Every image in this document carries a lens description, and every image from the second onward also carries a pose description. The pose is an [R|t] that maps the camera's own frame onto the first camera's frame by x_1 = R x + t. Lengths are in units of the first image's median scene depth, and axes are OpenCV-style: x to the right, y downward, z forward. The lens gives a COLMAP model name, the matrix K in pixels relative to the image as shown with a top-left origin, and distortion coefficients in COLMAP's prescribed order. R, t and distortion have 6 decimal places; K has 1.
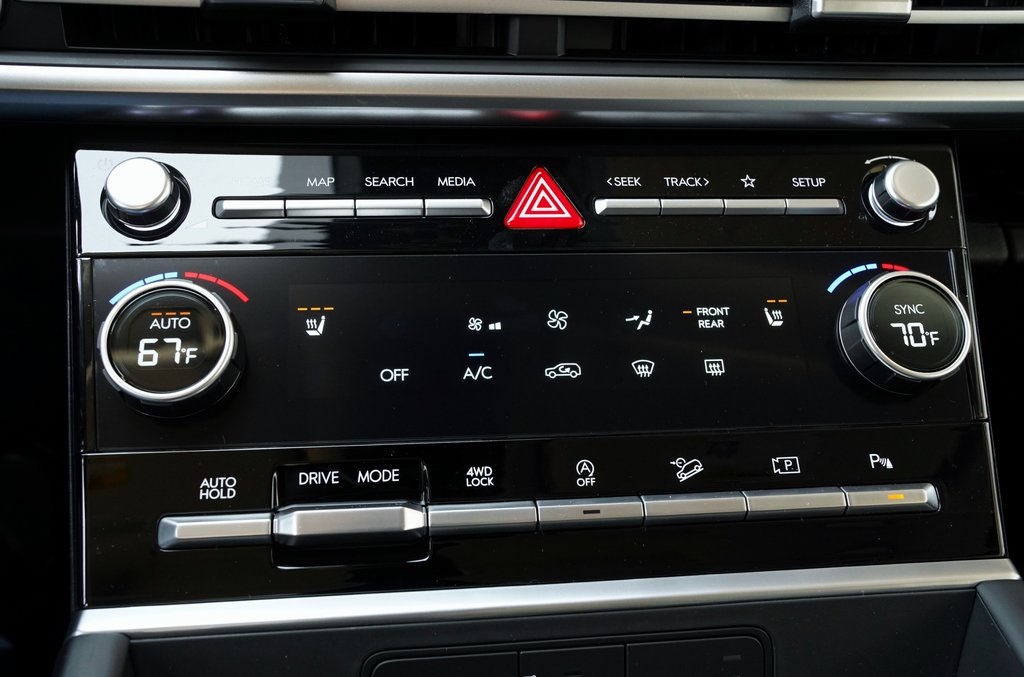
lens RADIAL K [[964.1, 0, 521.0], [0, 964.1, 341.9], [0, 0, 1]] dist [-0.023362, 0.000000]
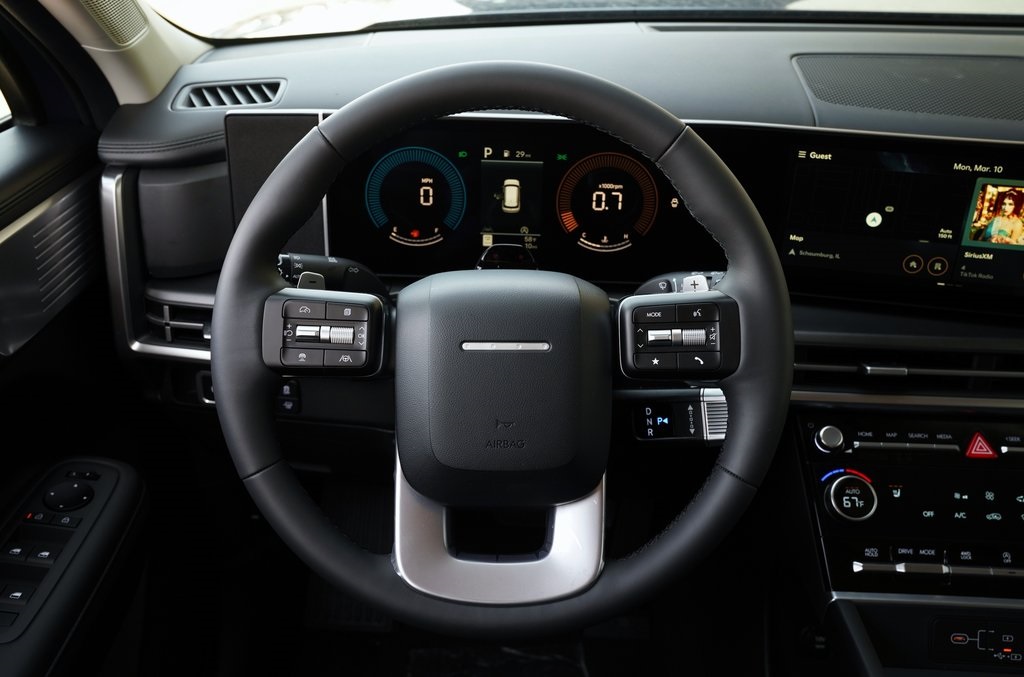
lens RADIAL K [[929.9, 0, 510.0], [0, 929.9, 335.2], [0, 0, 1]] dist [0.008880, 0.000000]
pose [[0.987063, 0.047212, -0.153228, -0.881658], [-0.054580, 0.997529, -0.044238, -0.276052], [0.150760, 0.052028, 0.987200, -1.710245]]
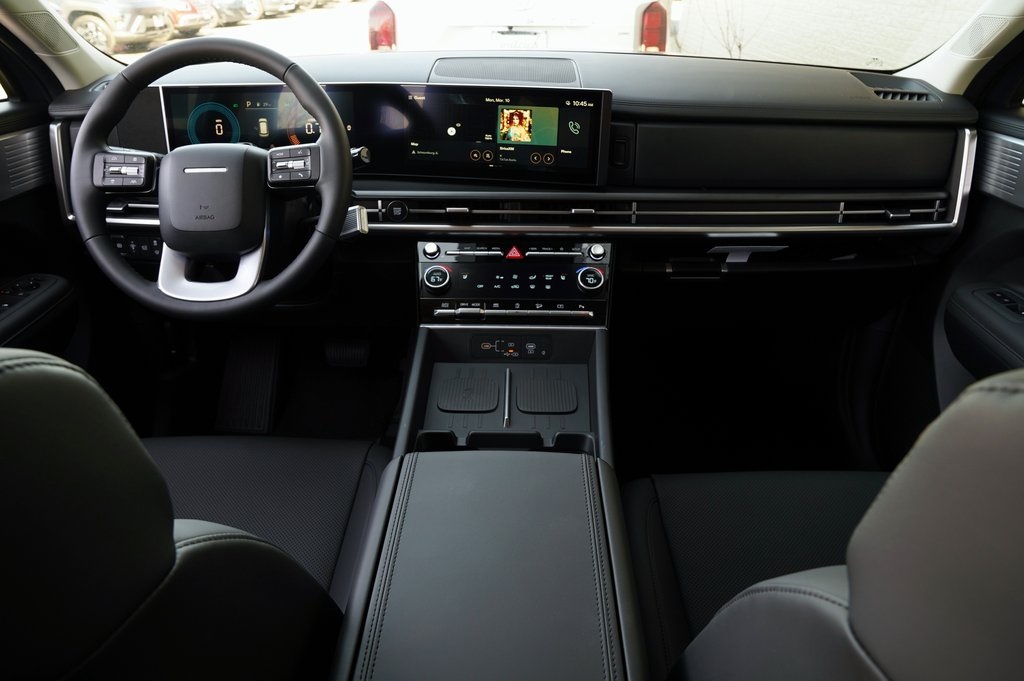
lens RADIAL K [[717.6, 0, 517.7], [0, 717.6, 339.8], [0, 0, 1]] dist [-0.123751, 0.083241]
pose [[0.988915, 0.020439, -0.147069, 0.582526], [-0.032748, 0.996113, -0.081769, 0.581391], [0.144826, 0.085679, 0.985741, -2.477460]]
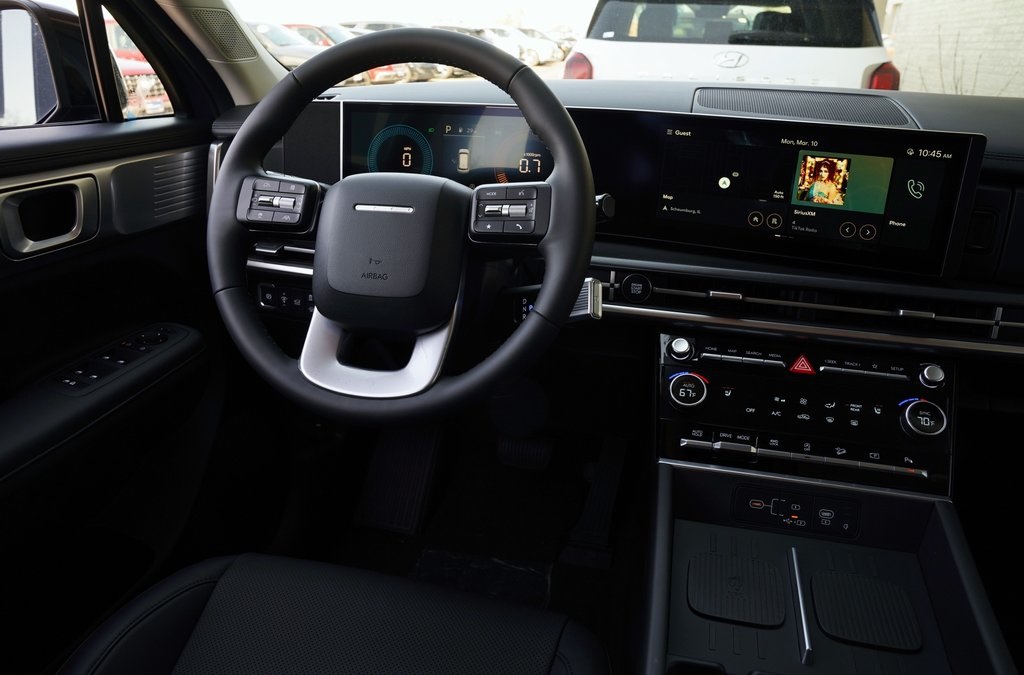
lens RADIAL K [[717.6, 0, 508.5], [0, 717.6, 339.1], [0, 0, 1]] dist [-0.123751, 0.083241]
pose [[0.925993, 0.104130, -0.362897, -0.043198], [-0.166688, 0.975215, -0.145502, 0.280536], [0.338751, 0.195224, 0.920399, -1.531025]]
